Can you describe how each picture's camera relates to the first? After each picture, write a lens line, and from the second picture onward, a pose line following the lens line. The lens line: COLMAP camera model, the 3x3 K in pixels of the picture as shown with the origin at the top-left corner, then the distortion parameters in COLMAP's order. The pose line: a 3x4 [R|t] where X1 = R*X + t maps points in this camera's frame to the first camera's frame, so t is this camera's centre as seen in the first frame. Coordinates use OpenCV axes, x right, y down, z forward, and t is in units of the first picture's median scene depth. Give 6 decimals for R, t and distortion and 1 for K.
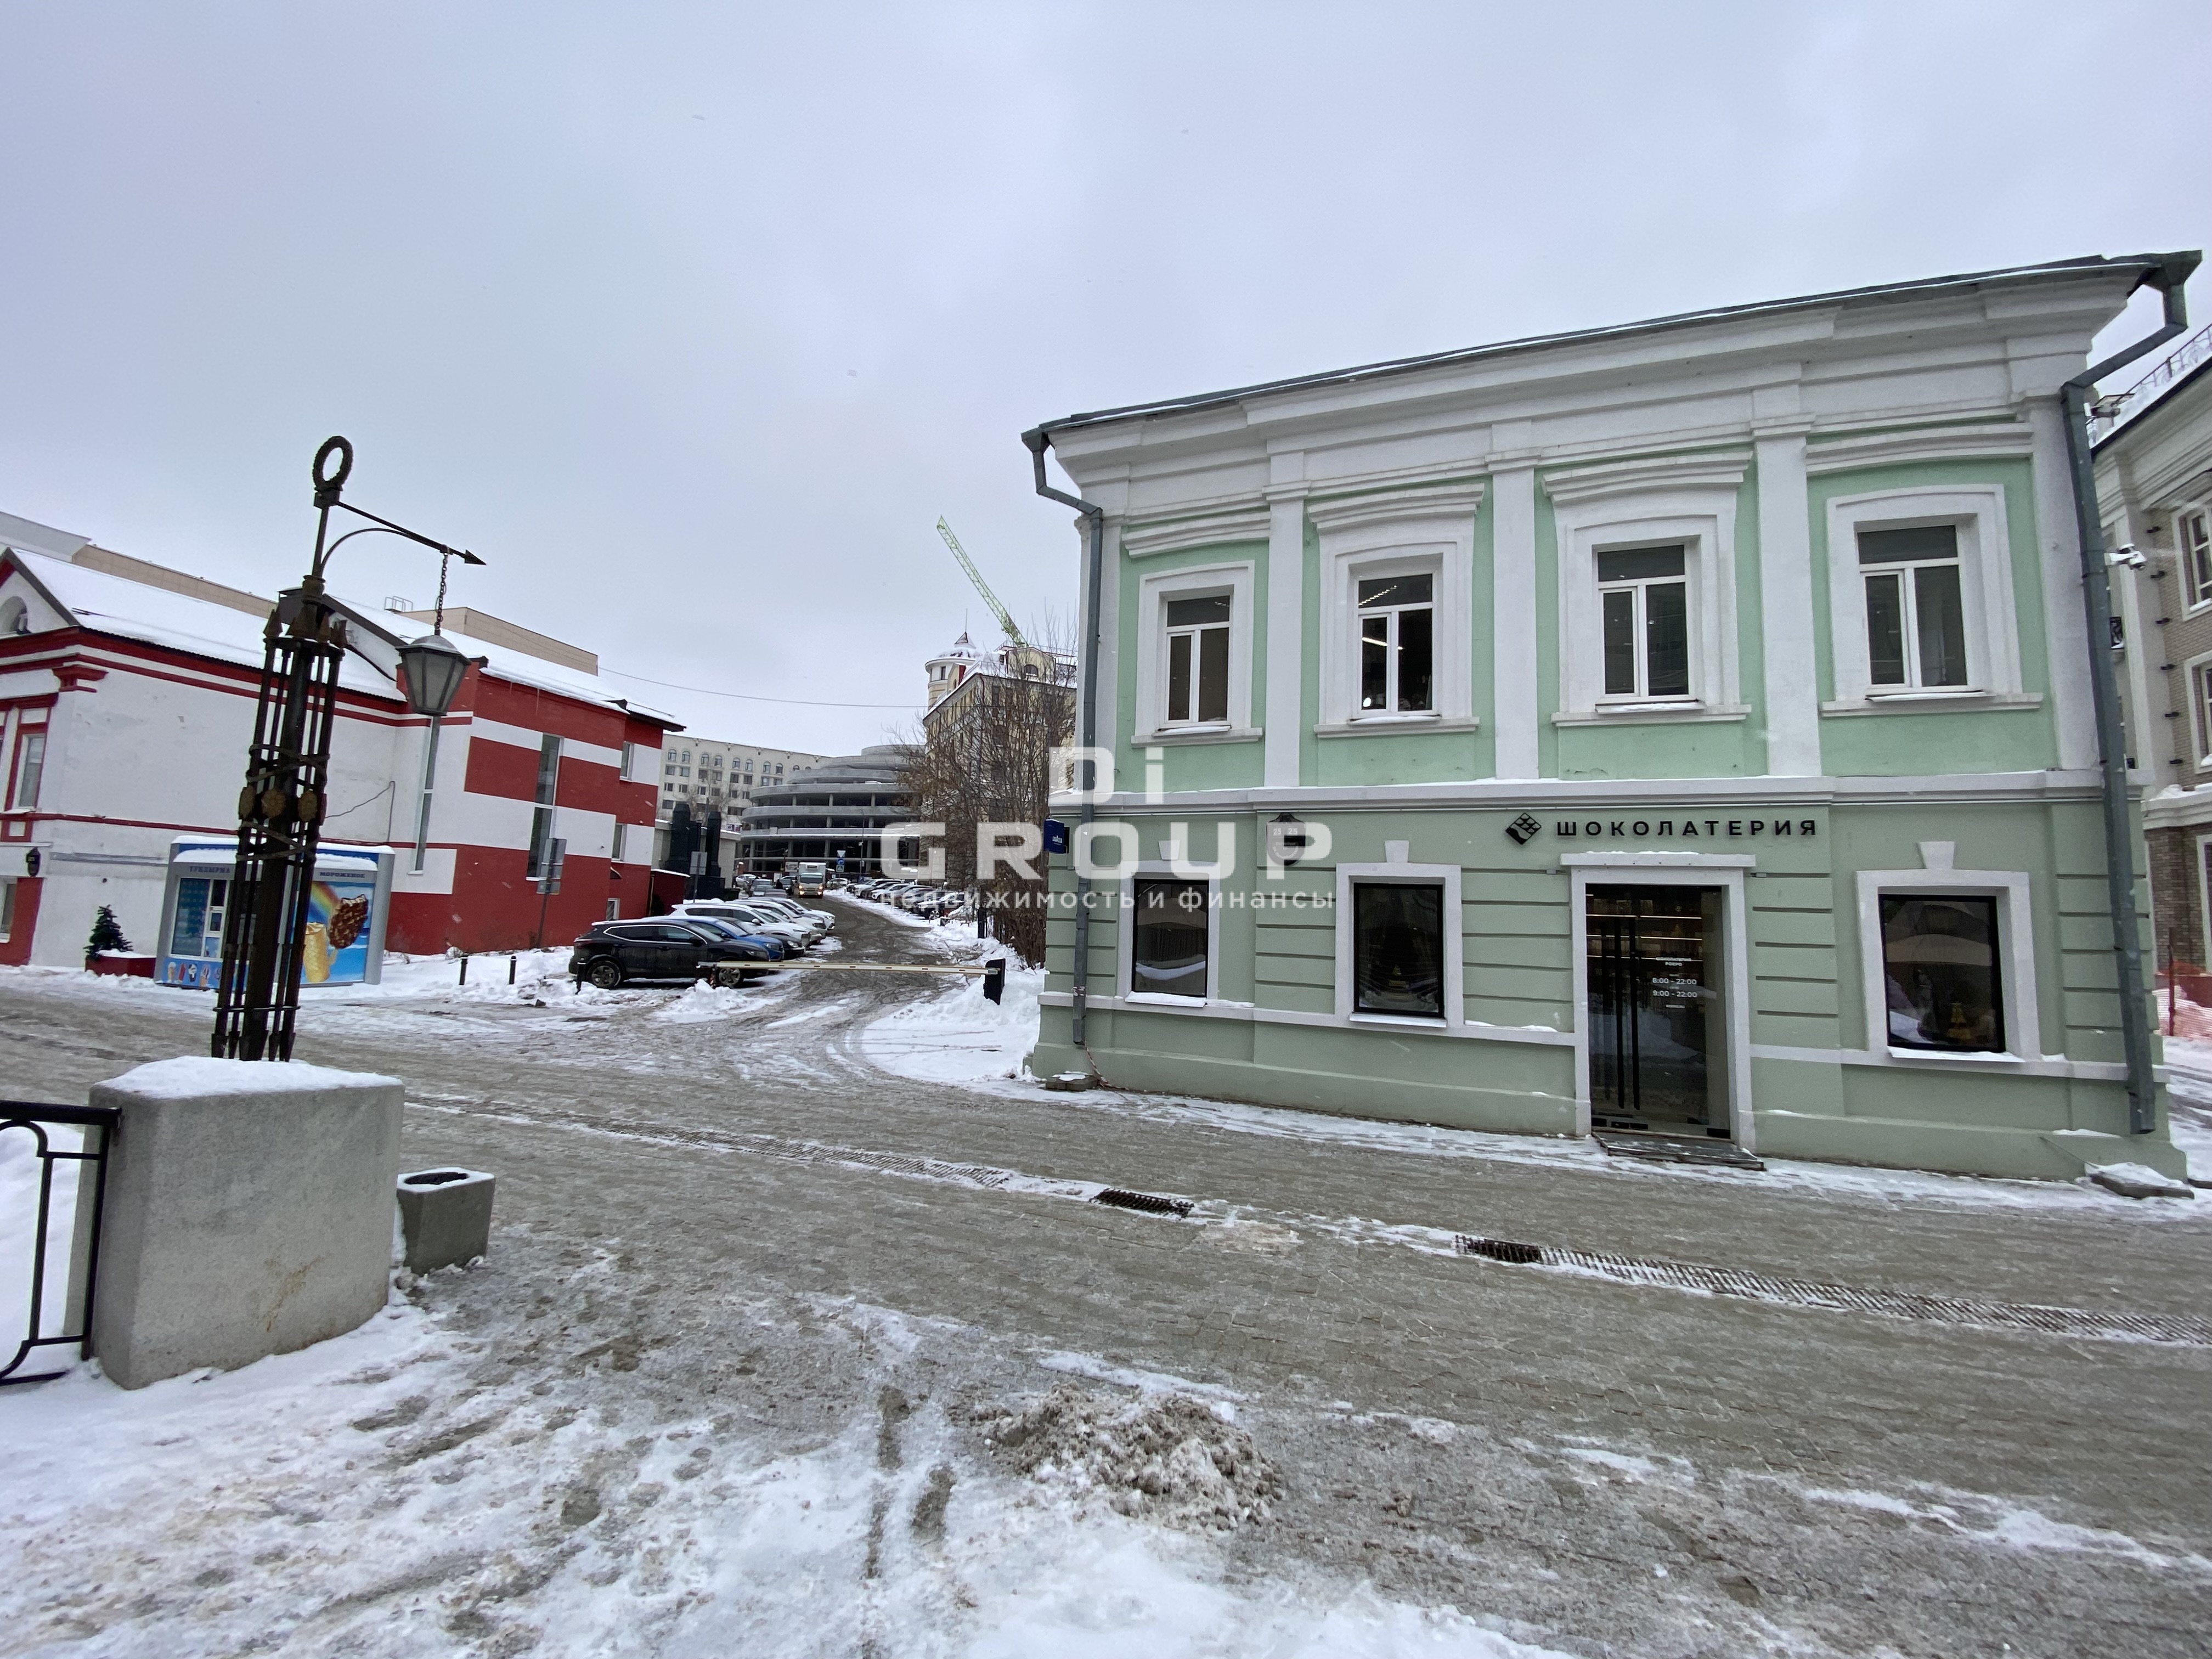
lens RADIAL K [[905.1, 0, 1106.0], [0, 905.1, 829.5], [0, 0, 1]] dist [0.000946, -0.013004]
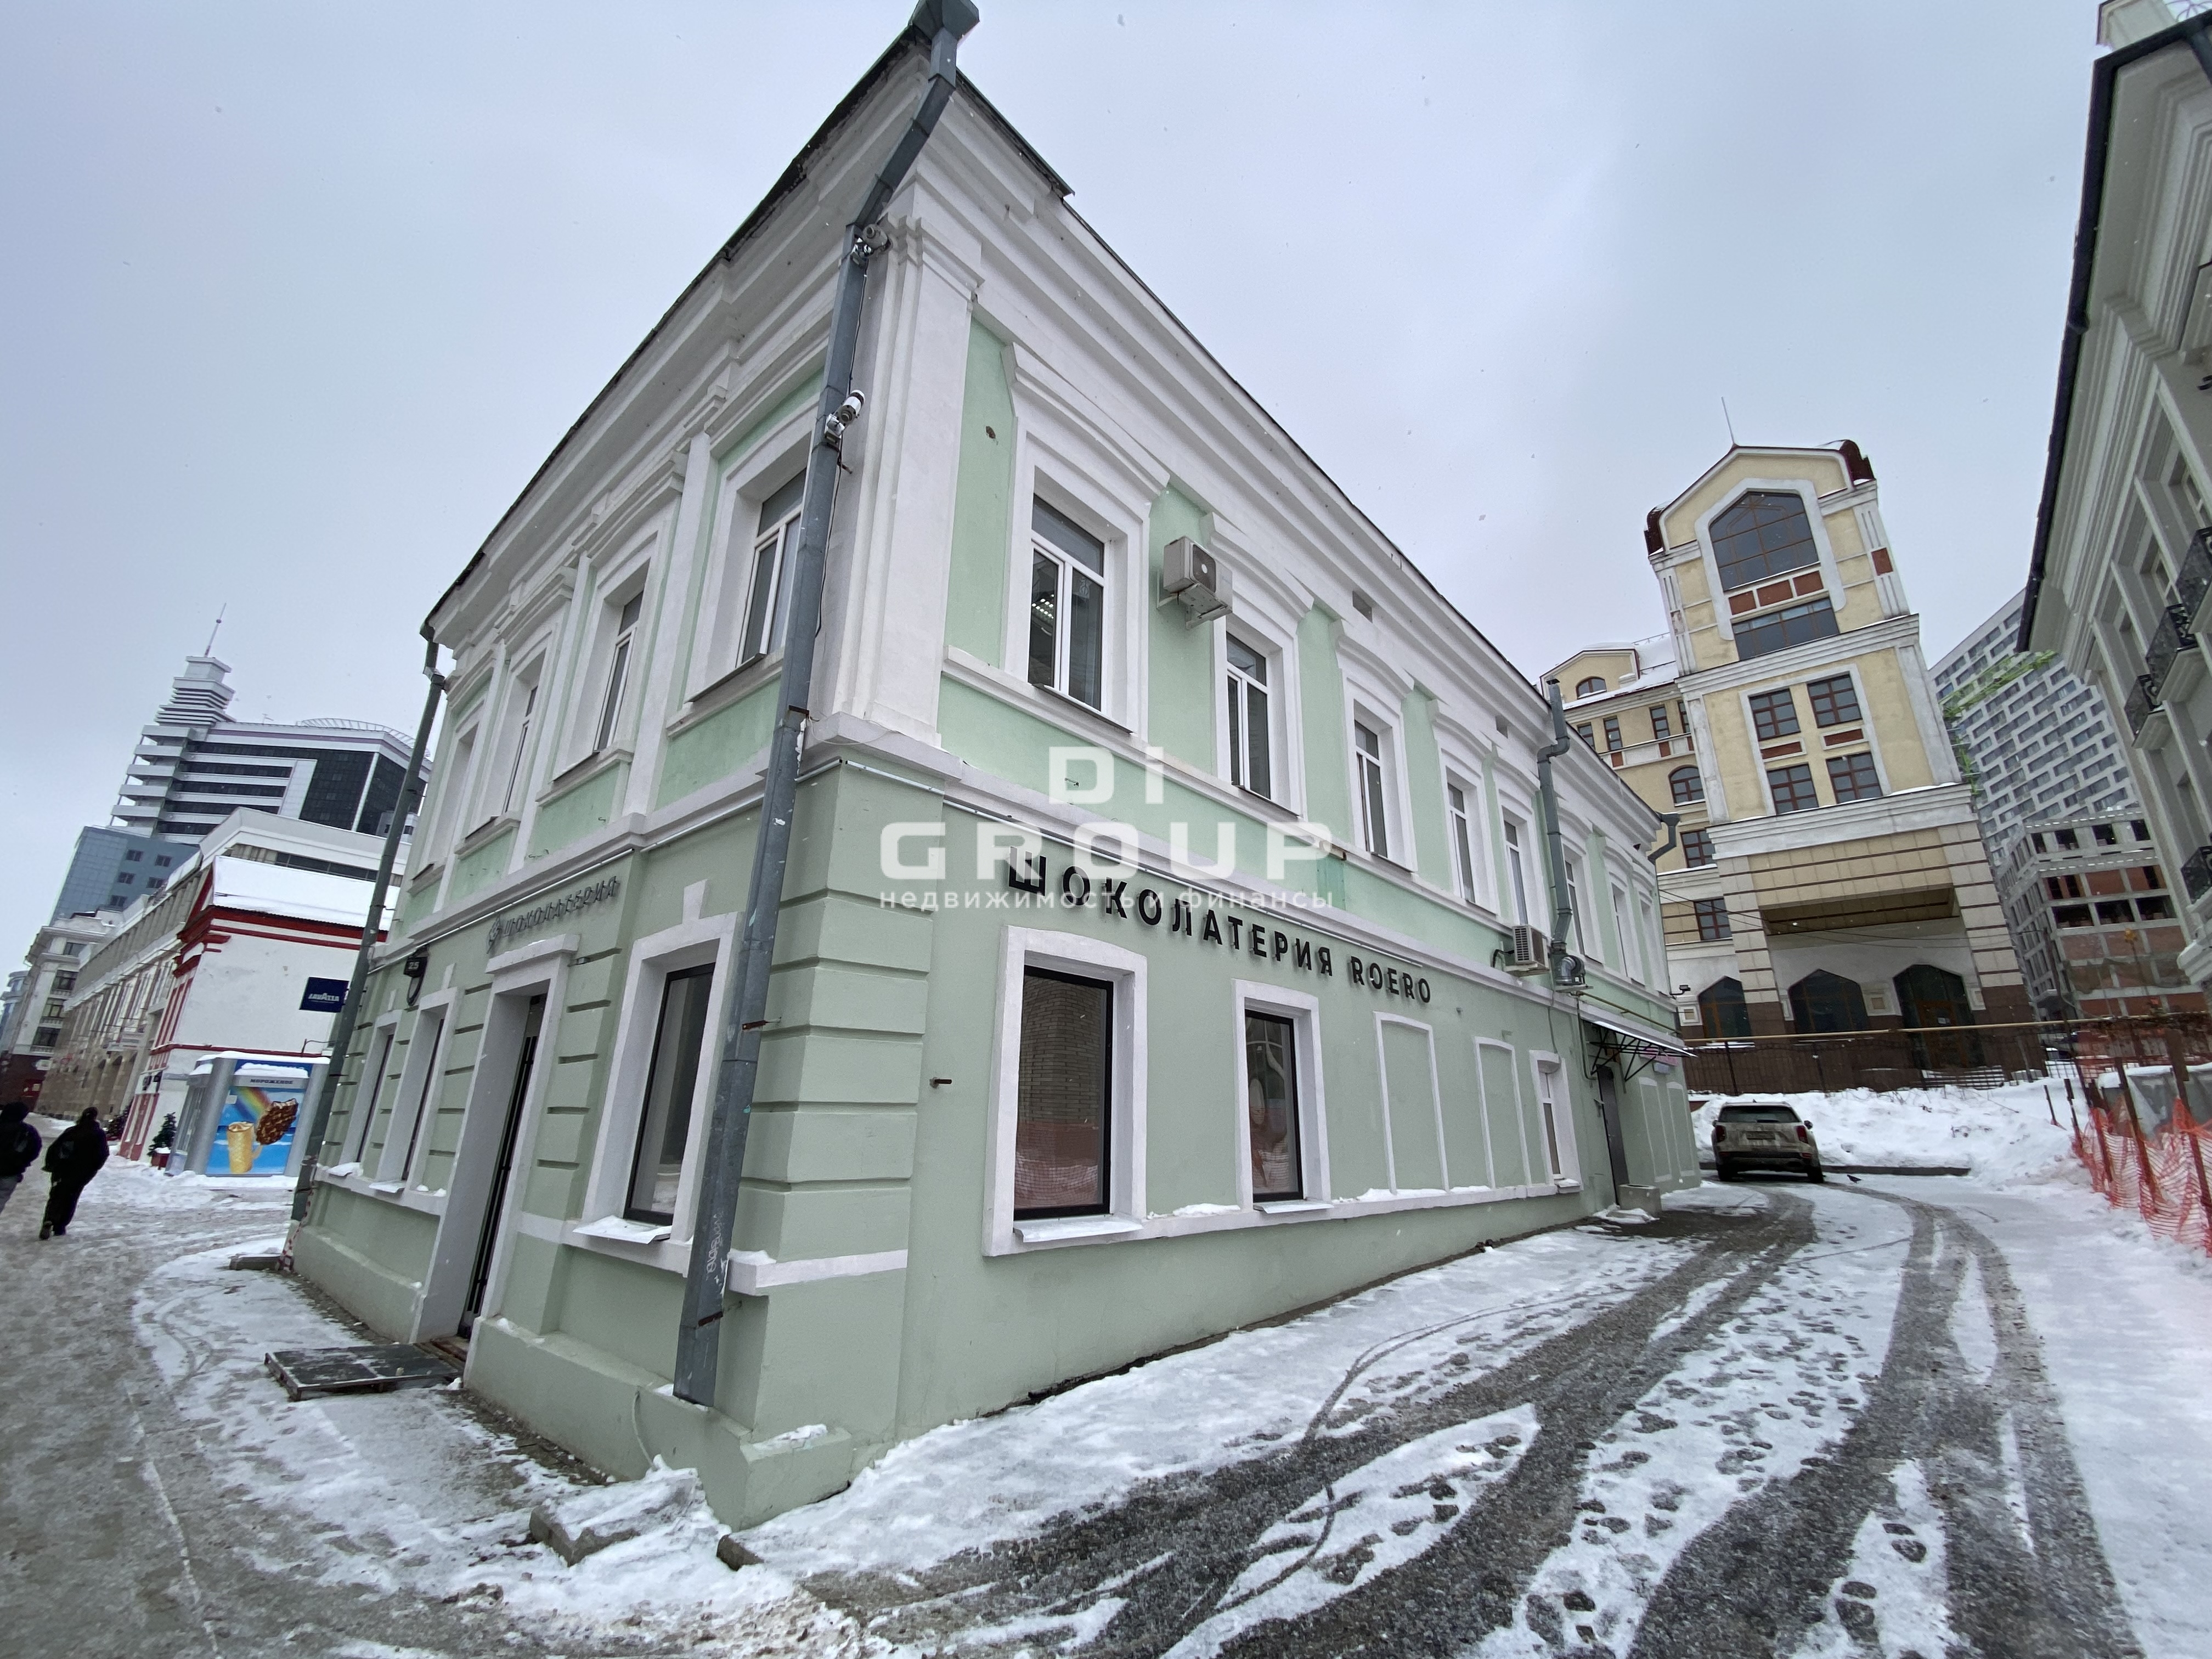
lens RADIAL K [[905.1, 0, 1106.0], [0, 905.1, 829.5], [0, 0, 1]] dist [0.000946, -0.013004]
pose [[0.926990, -0.137446, -0.348995, 0.666581], [0.052062, 0.968584, -0.243176, 0.071721], [0.371454, 0.207253, 0.905024, 0.238043]]
